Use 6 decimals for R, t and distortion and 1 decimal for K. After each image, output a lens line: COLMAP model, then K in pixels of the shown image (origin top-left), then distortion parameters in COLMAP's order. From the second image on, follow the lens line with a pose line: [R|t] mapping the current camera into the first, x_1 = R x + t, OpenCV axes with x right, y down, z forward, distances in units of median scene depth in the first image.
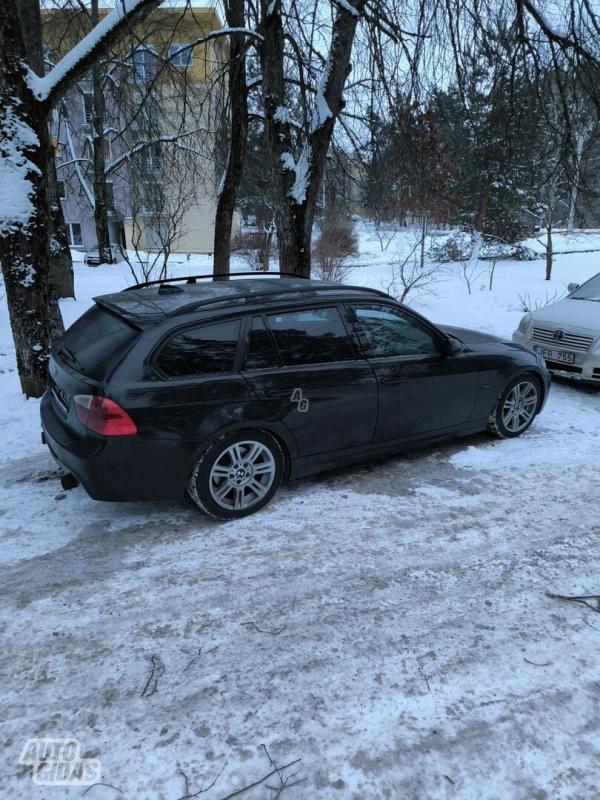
lens RADIAL K [[552.9, 0, 299.0], [0, 552.9, 400.8], [0, 0, 1]] dist [0.012656, -0.010565]
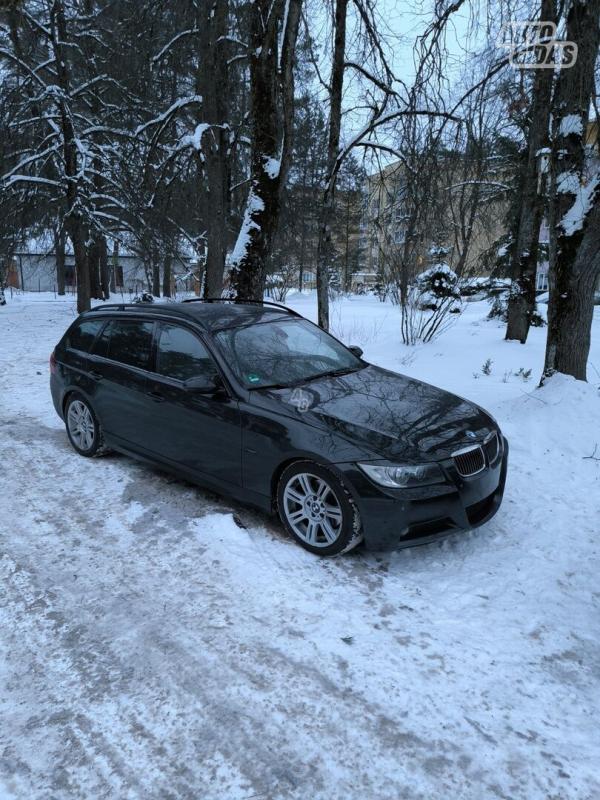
lens RADIAL K [[552.9, 0, 299.4], [0, 552.9, 399.8], [0, 0, 1]] dist [0.012656, -0.010565]
pose [[0.296421, 0.209325, -0.931836, 1.008262], [-0.294514, 0.948170, 0.119308, -0.195326], [0.908513, 0.239073, 0.342707, 0.720934]]
